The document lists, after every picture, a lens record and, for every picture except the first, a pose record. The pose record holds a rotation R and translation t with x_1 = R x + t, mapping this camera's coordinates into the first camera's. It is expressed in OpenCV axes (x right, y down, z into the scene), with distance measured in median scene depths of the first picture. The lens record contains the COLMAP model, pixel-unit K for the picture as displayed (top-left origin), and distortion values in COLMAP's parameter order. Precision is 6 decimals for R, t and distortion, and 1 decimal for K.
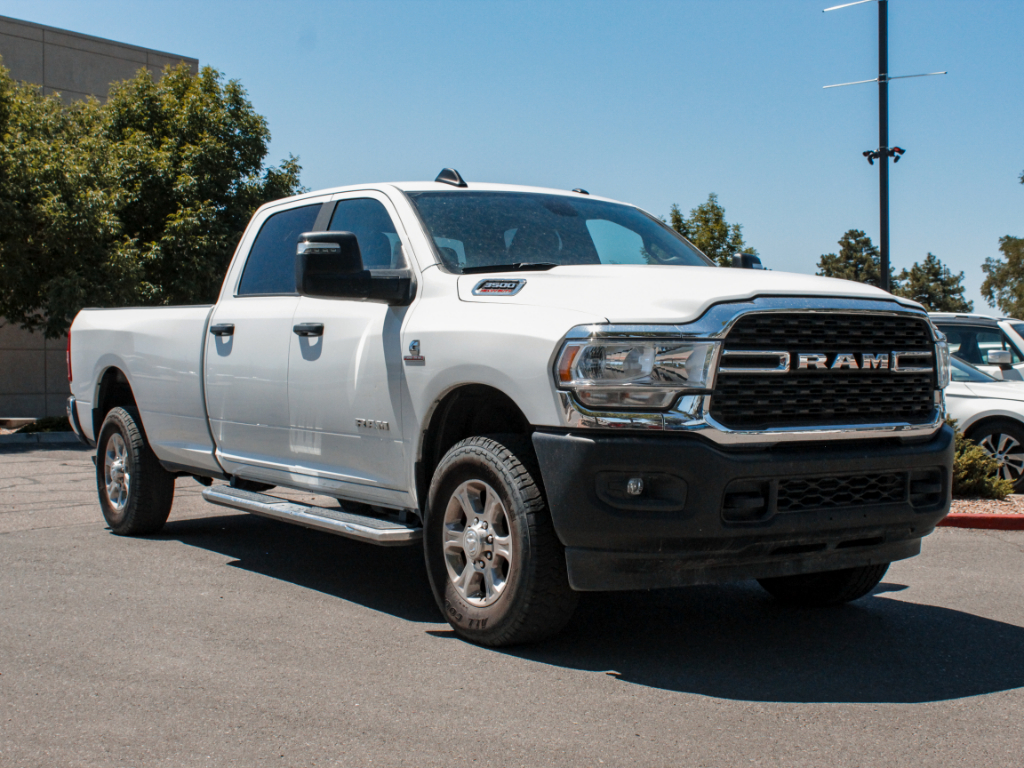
lens RADIAL K [[1504.9, 0, 512.0], [0, 1504.9, 384.0], [0, 0, 1]] dist [-0.065175, -0.060735]
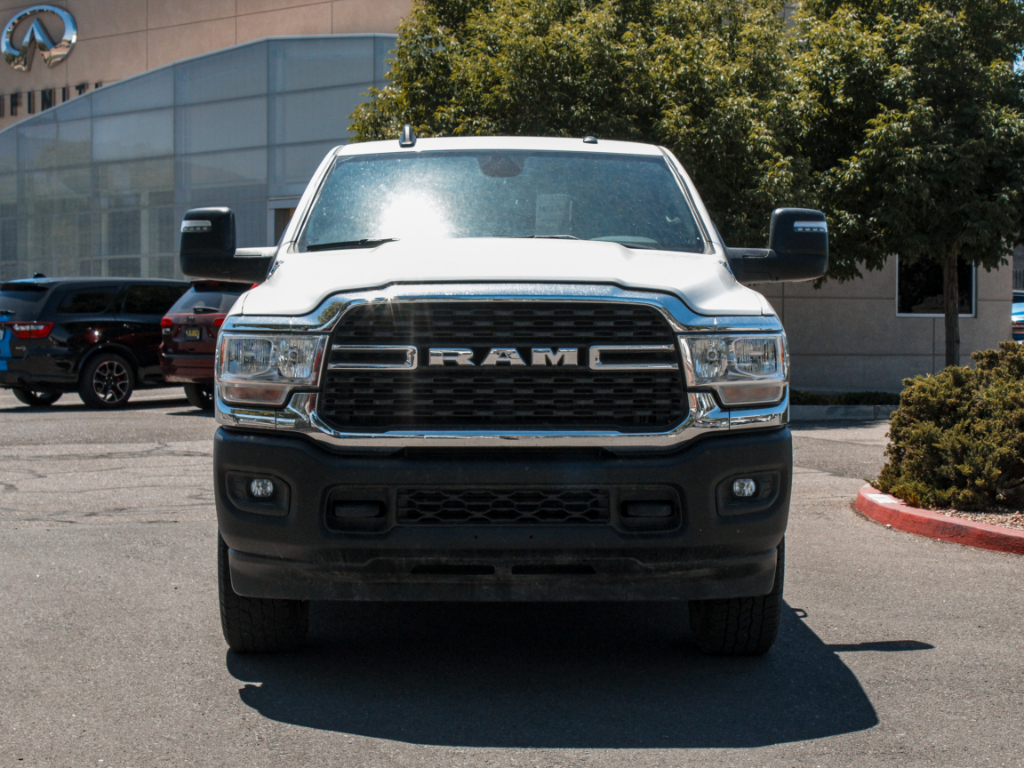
lens RADIAL K [[2234.6, 0, 512.0], [0, 2234.6, 384.0], [0, 0, 1]] dist [-0.087058, 0.099212]
pose [[0.827410, 0.020954, -0.561207, 0.934071], [-0.008396, 0.999654, 0.024946, -0.031146], [0.561535, -0.015929, 0.827300, -0.062493]]
